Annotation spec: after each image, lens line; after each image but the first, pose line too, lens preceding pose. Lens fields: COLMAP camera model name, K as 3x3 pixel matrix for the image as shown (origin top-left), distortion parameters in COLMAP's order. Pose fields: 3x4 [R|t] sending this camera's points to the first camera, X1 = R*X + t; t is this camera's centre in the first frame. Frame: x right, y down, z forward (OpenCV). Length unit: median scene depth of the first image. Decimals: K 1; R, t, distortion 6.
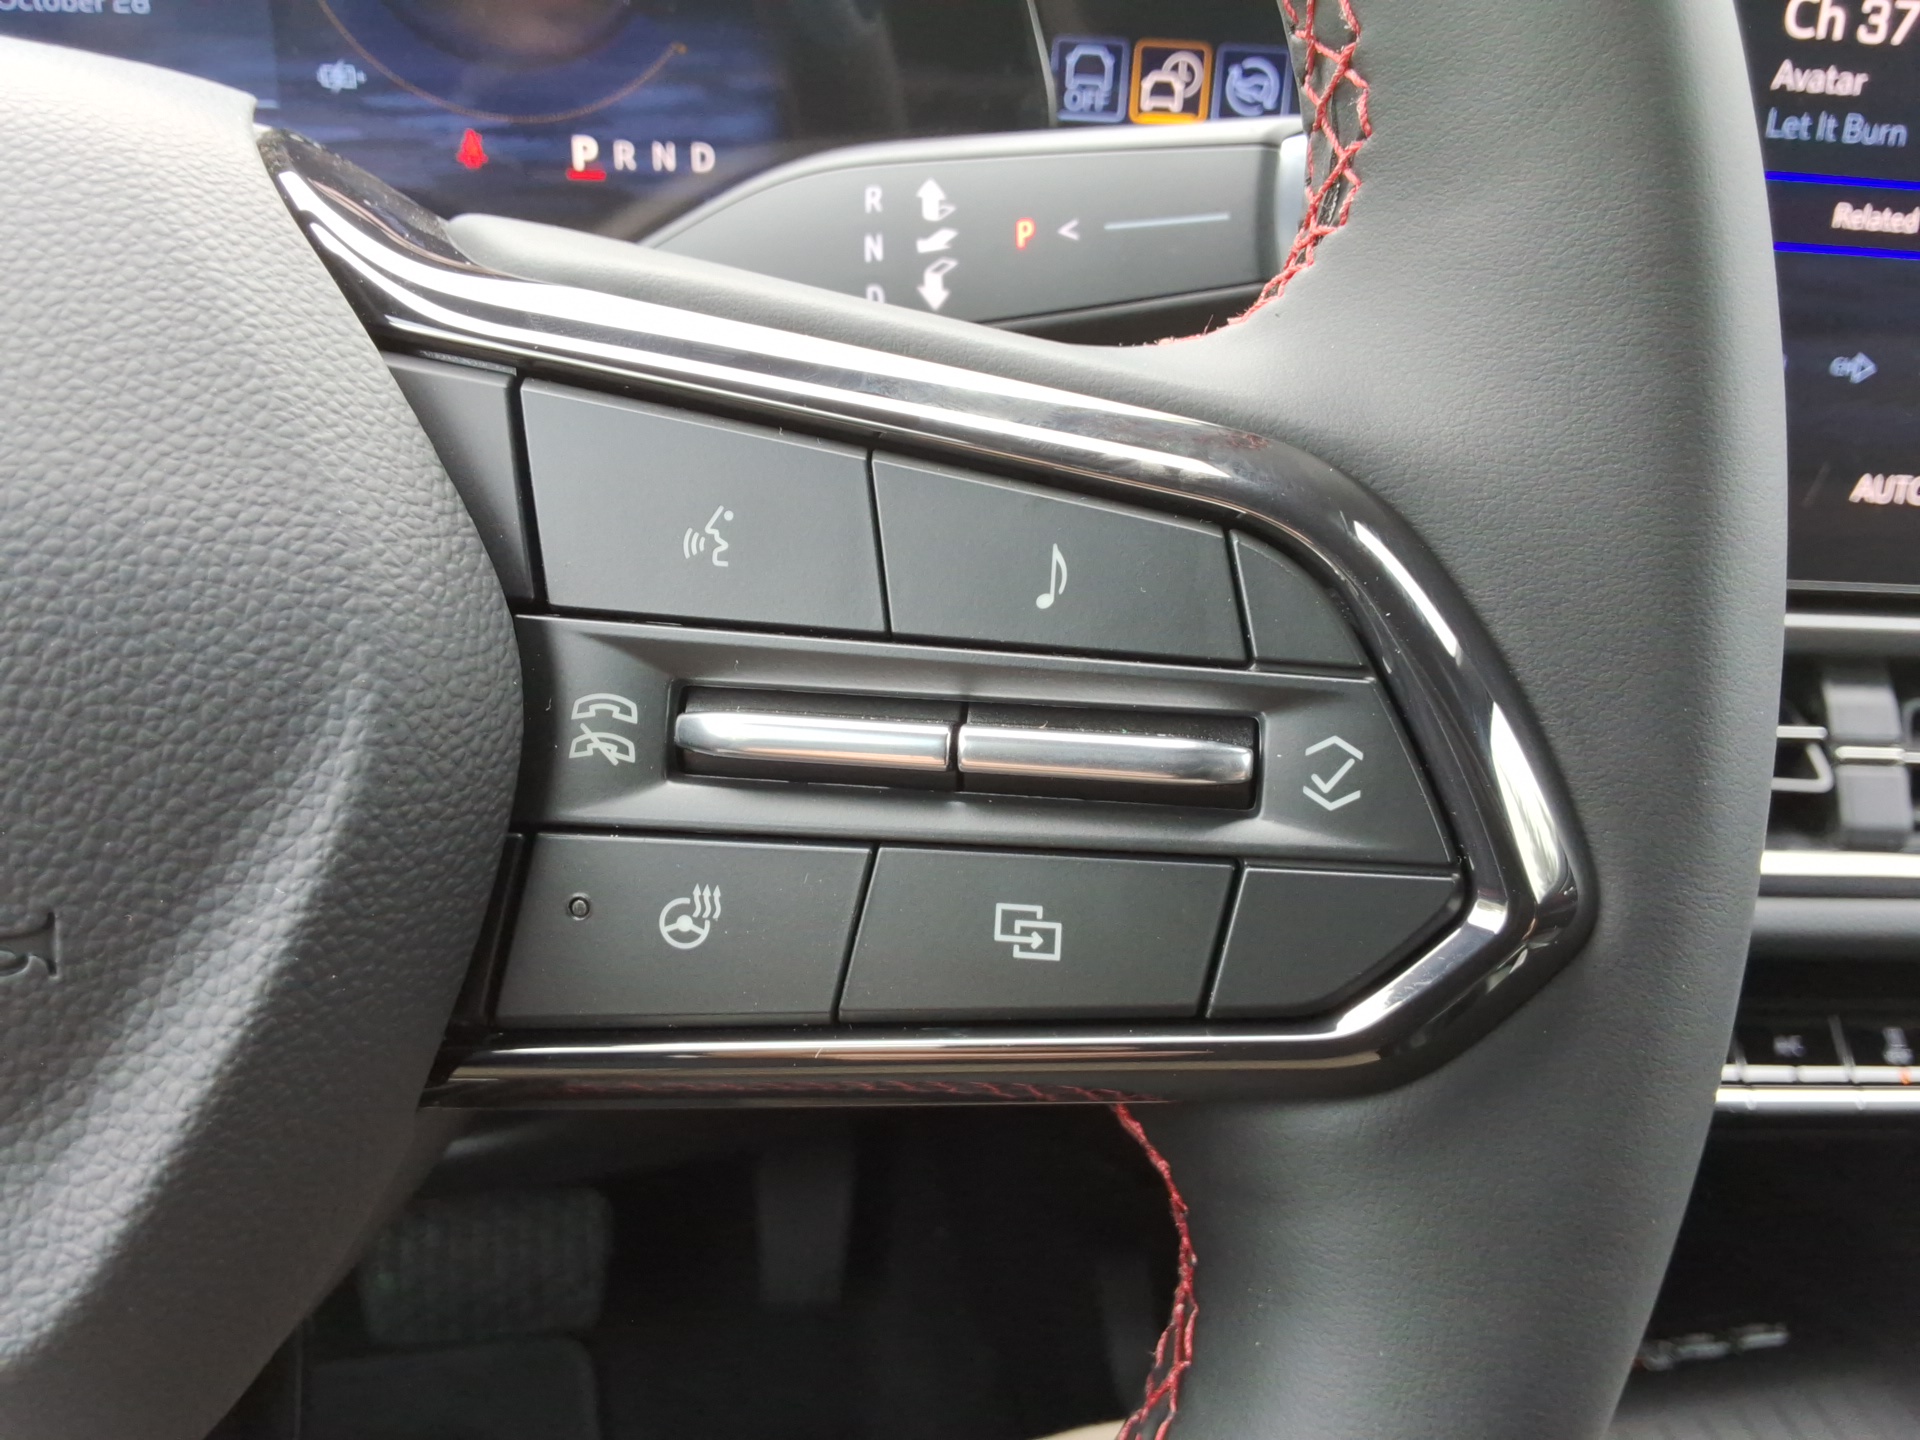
lens RADIAL K [[1567.3, 0, 951.2], [0, 1567.3, 708.1], [0, 0, 1]] dist [-0.003623, -0.001038]
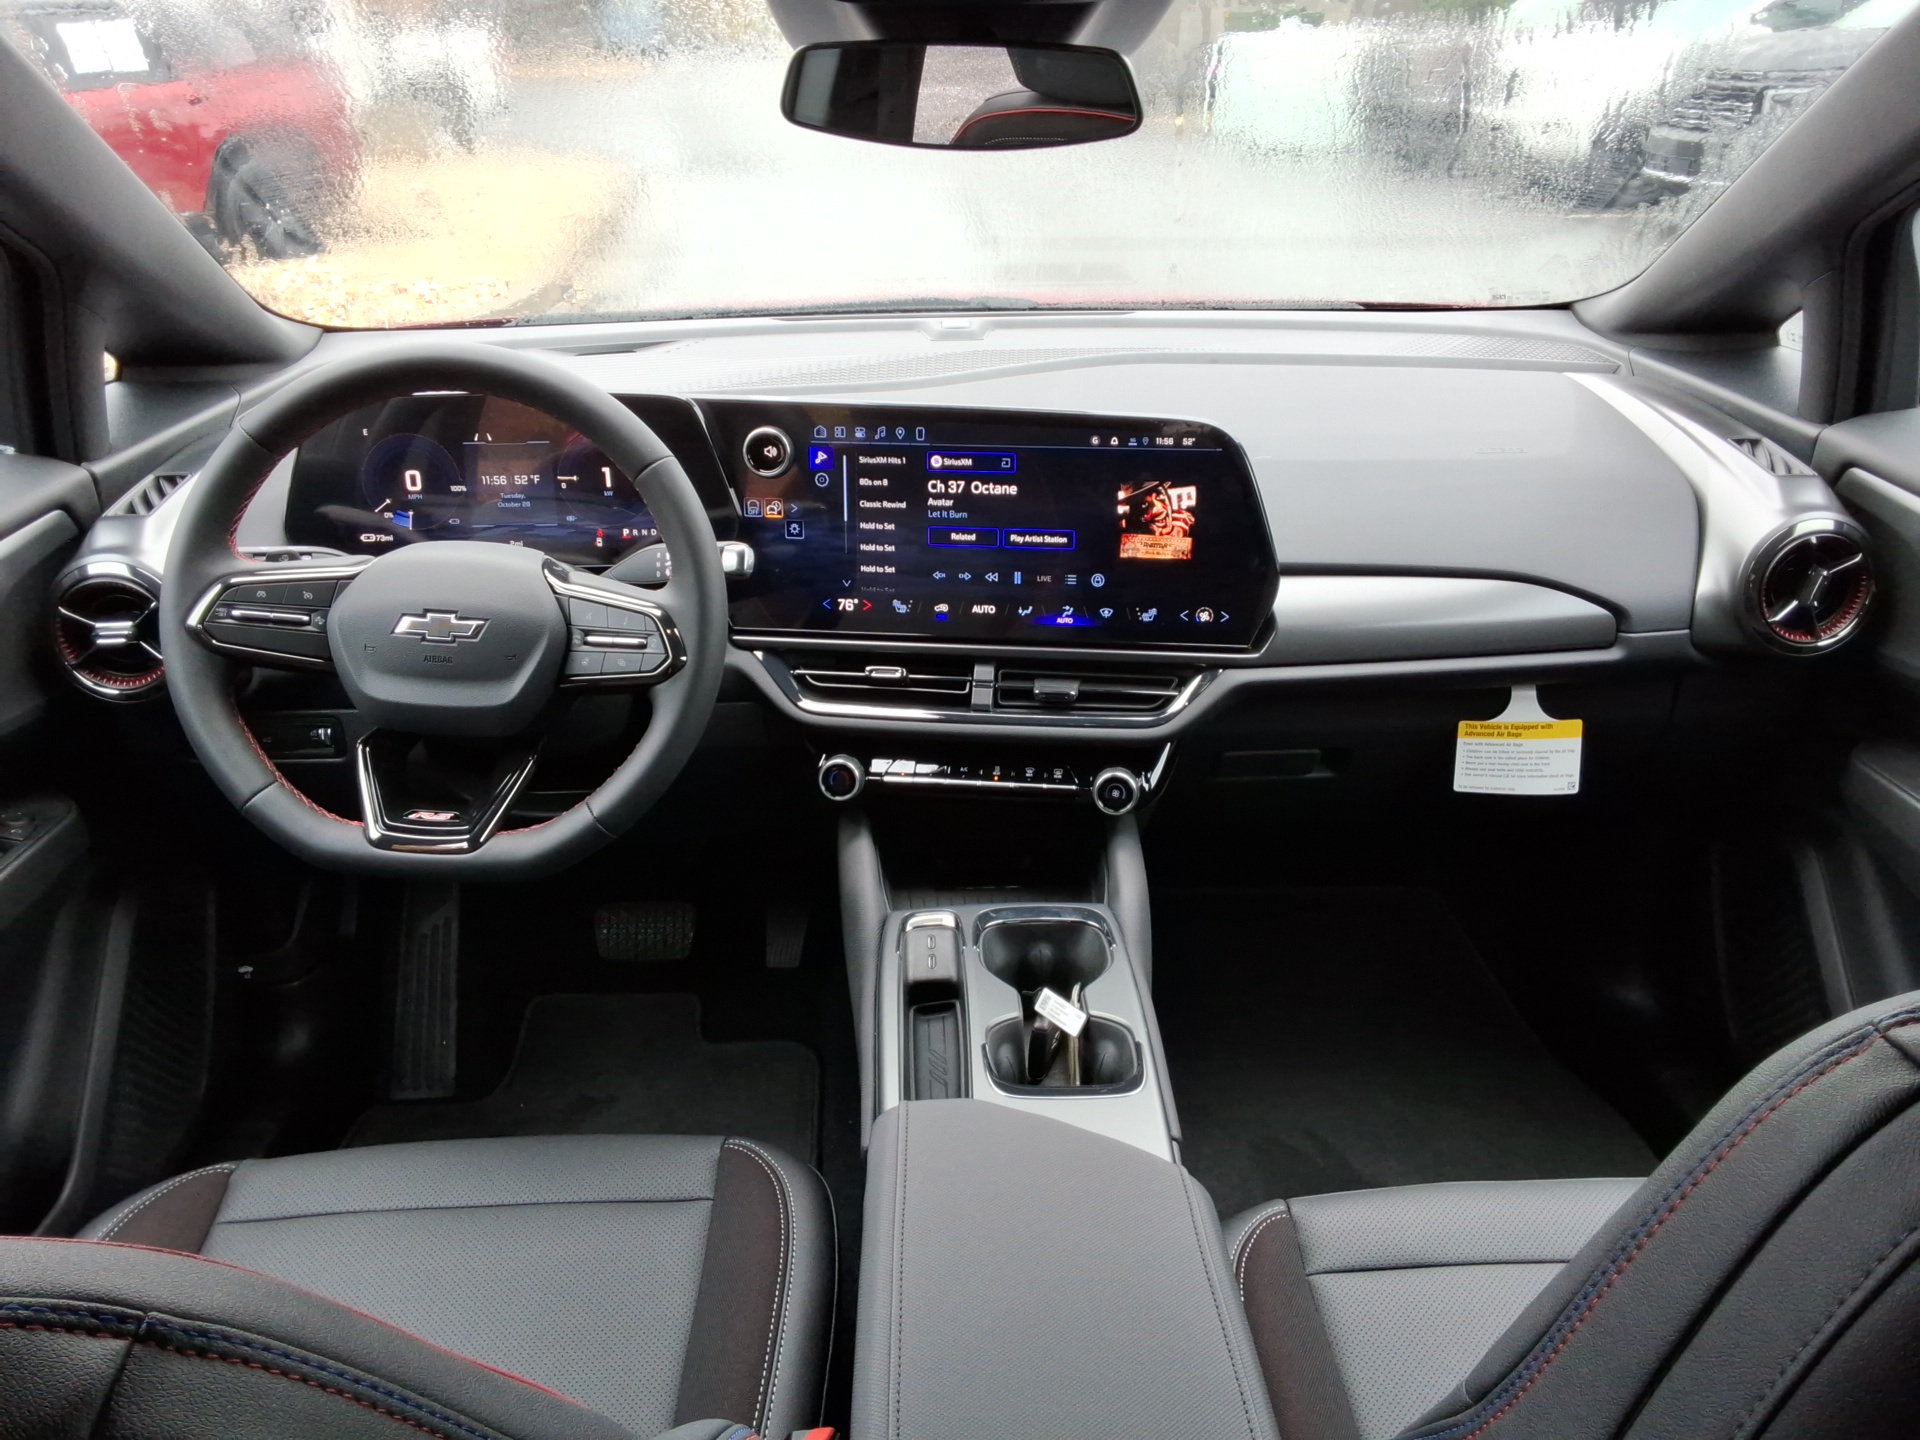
lens RADIAL K [[1500.5, 0, 964.9], [0, 1500.5, 707.6], [0, 0, 1]] dist [0.110668, -0.162682]
pose [[0.981184, 0.004703, -0.193017, 1.662787], [-0.019980, 0.996810, -0.077276, 0.475404], [0.192037, 0.079678, 0.978148, -3.179611]]
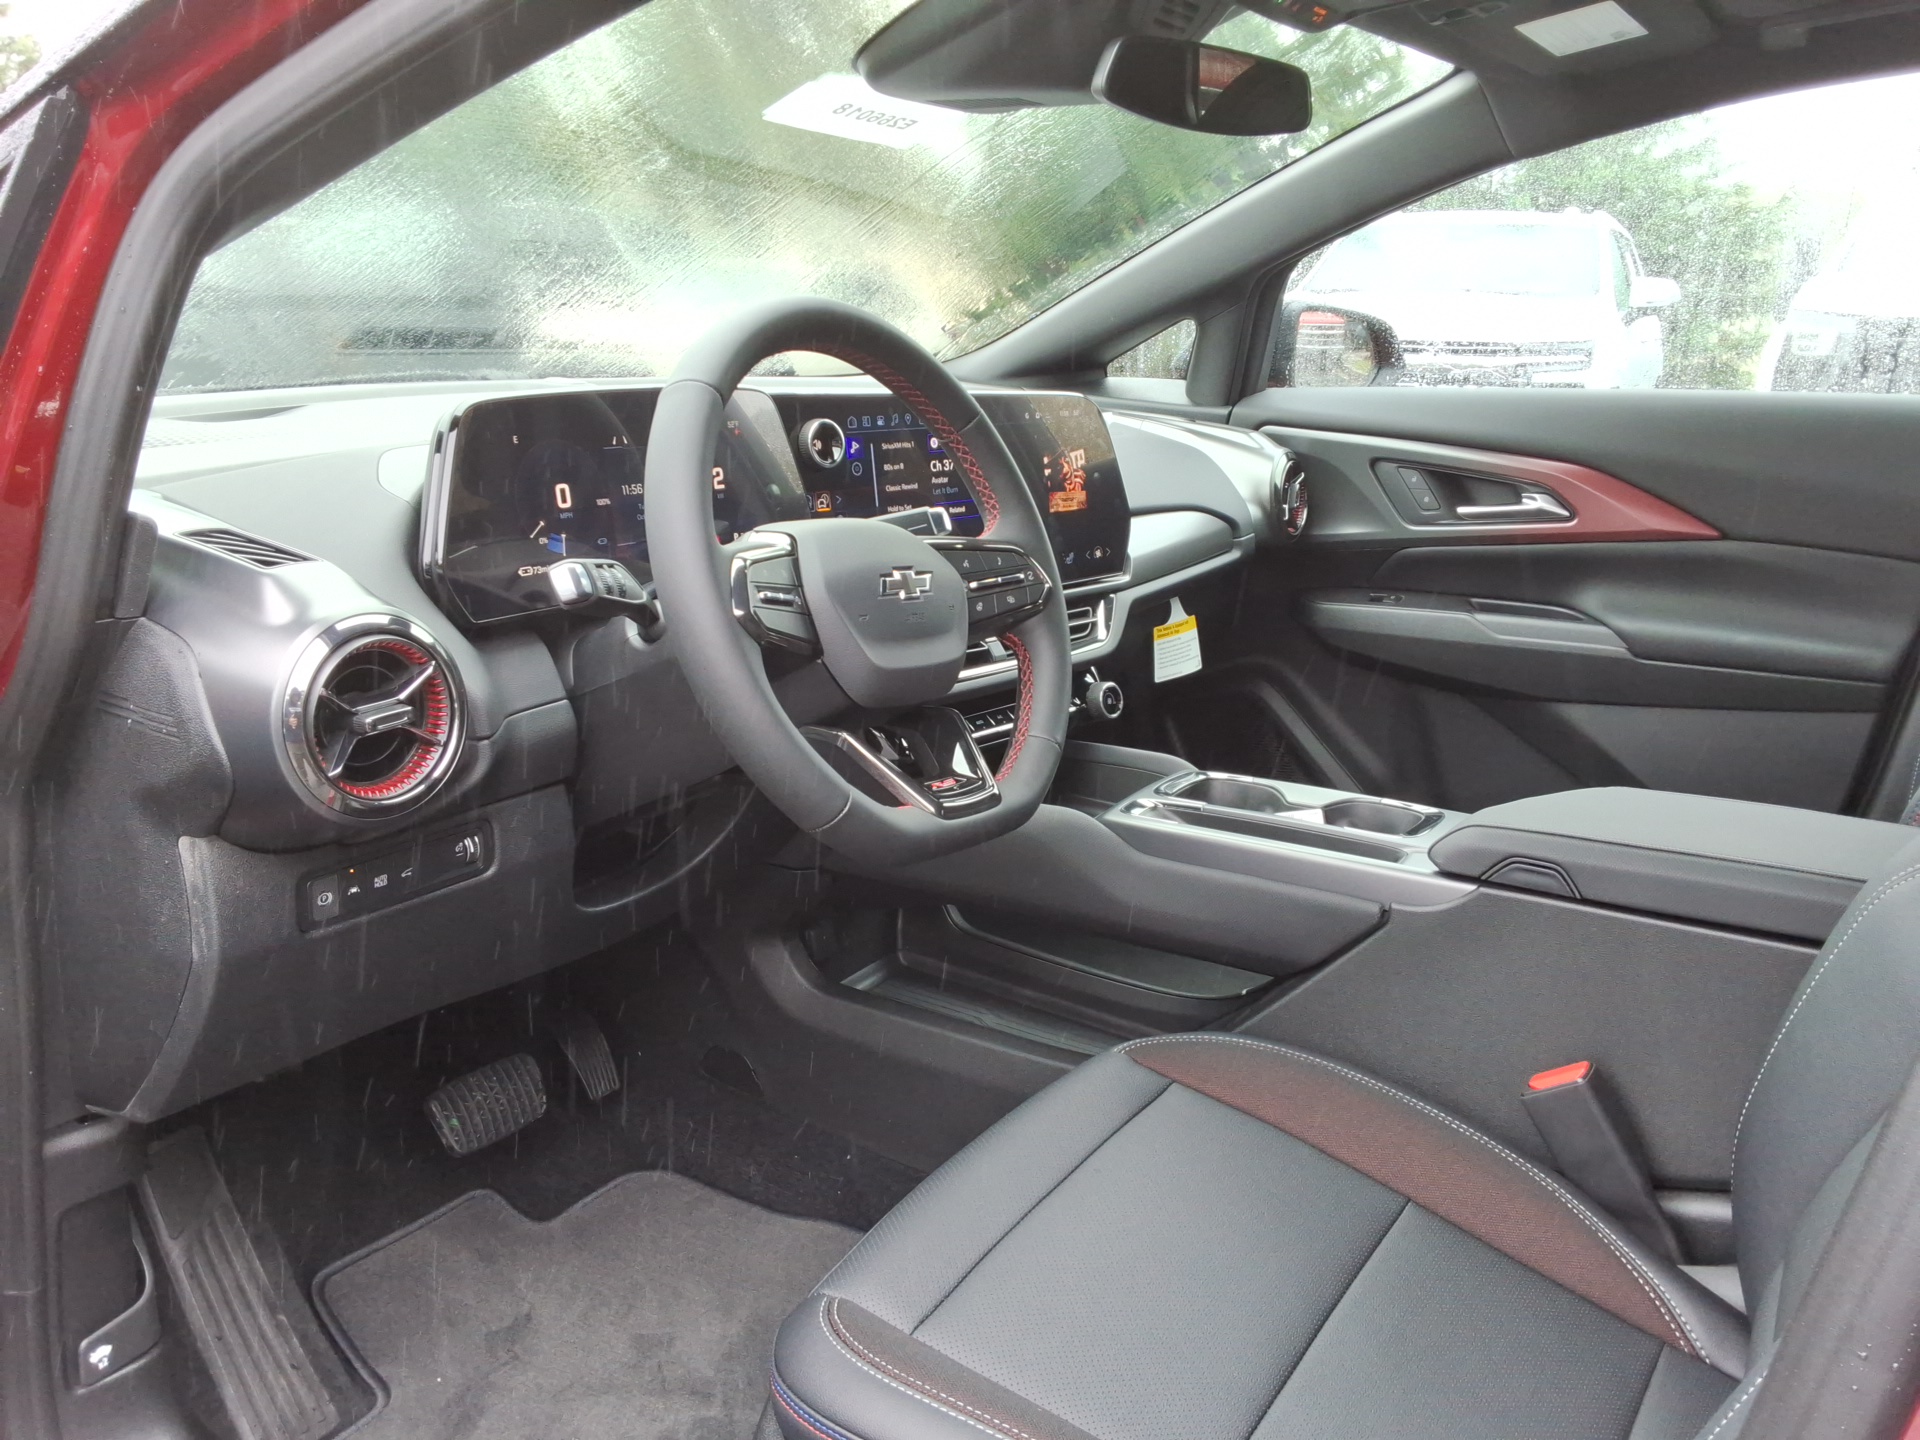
lens RADIAL K [[1500.5, 0, 964.9], [0, 1500.5, 707.6], [0, 0, 1]] dist [0.110668, -0.162682]
pose [[0.725367, -0.222617, 0.651372, -2.692977], [0.340796, 0.938294, -0.058833, 0.534753], [-0.598081, 0.264661, 0.756475, -2.402423]]
